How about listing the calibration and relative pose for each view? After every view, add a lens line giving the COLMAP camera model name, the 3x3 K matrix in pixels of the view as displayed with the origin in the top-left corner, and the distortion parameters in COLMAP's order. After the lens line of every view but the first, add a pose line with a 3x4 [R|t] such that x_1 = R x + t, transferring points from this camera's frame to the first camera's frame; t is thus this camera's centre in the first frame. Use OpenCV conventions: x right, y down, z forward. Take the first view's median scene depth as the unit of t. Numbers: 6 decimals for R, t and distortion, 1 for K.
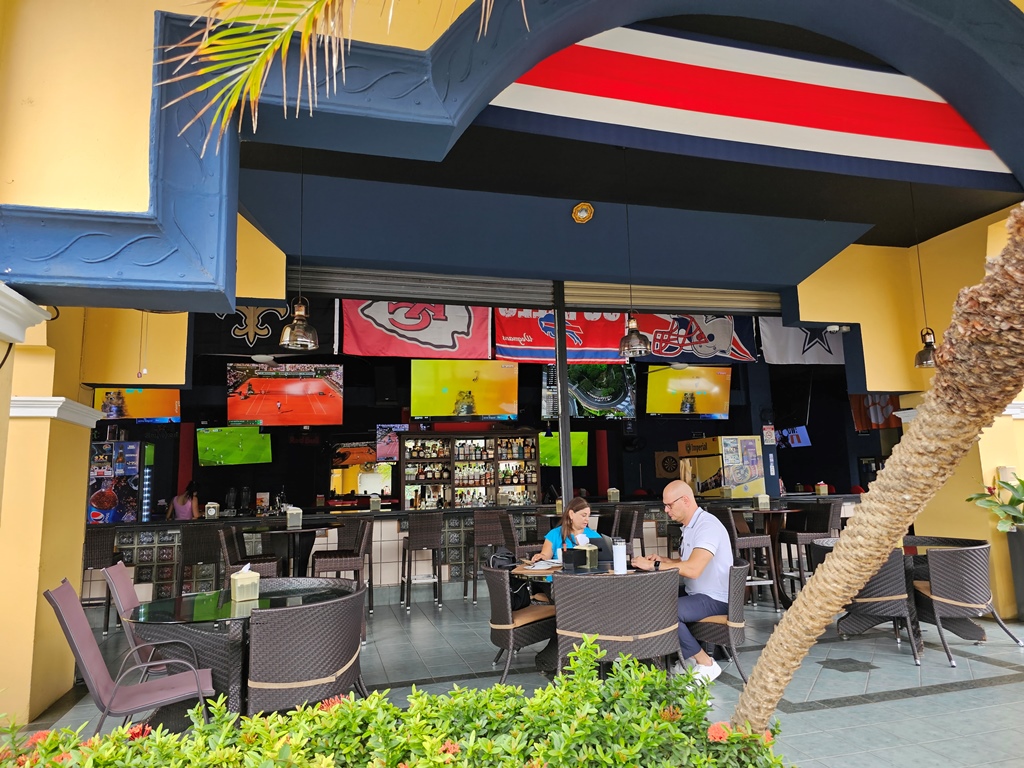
lens RADIAL K [[689.2, 0, 513.0], [0, 689.2, 383.8], [0, 0, 1]] dist [0.000398, 0.000020]
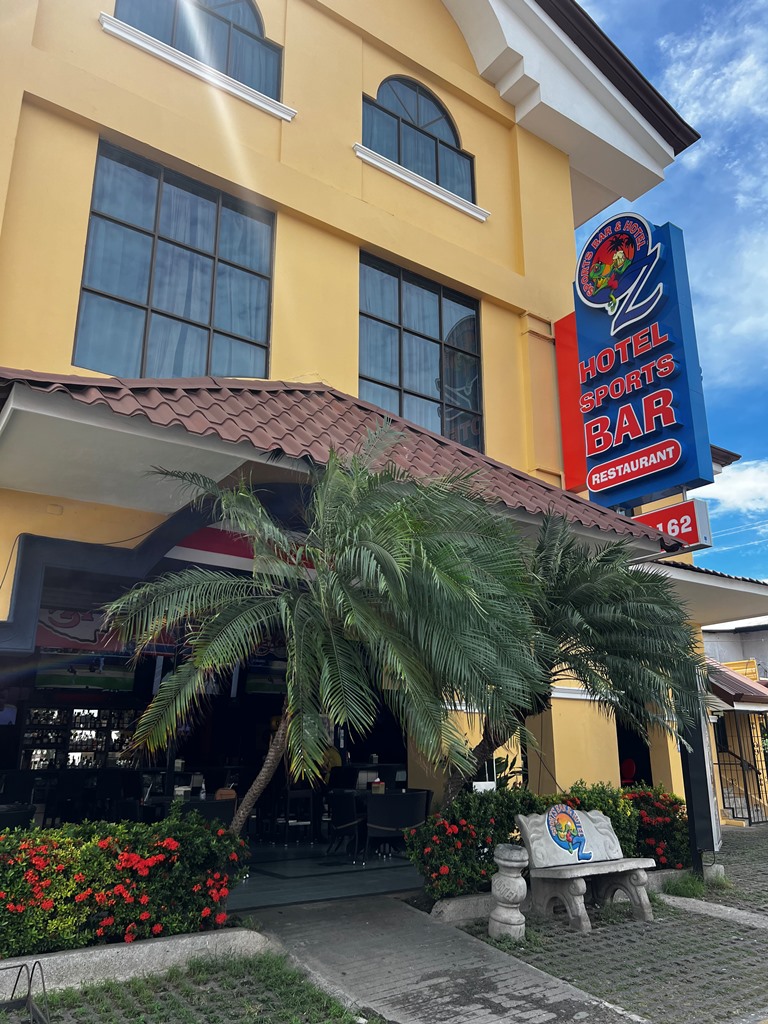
lens RADIAL K [[775.8, 0, 383.9], [0, 775.8, 512.9], [0, 0, 1]] dist [-0.002230, -0.000500]
pose [[0.941709, 0.120509, 0.314104, -0.041723], [-0.068432, 0.982740, -0.171872, -0.053946], [-0.329394, 0.140359, 0.933702, -0.426237]]
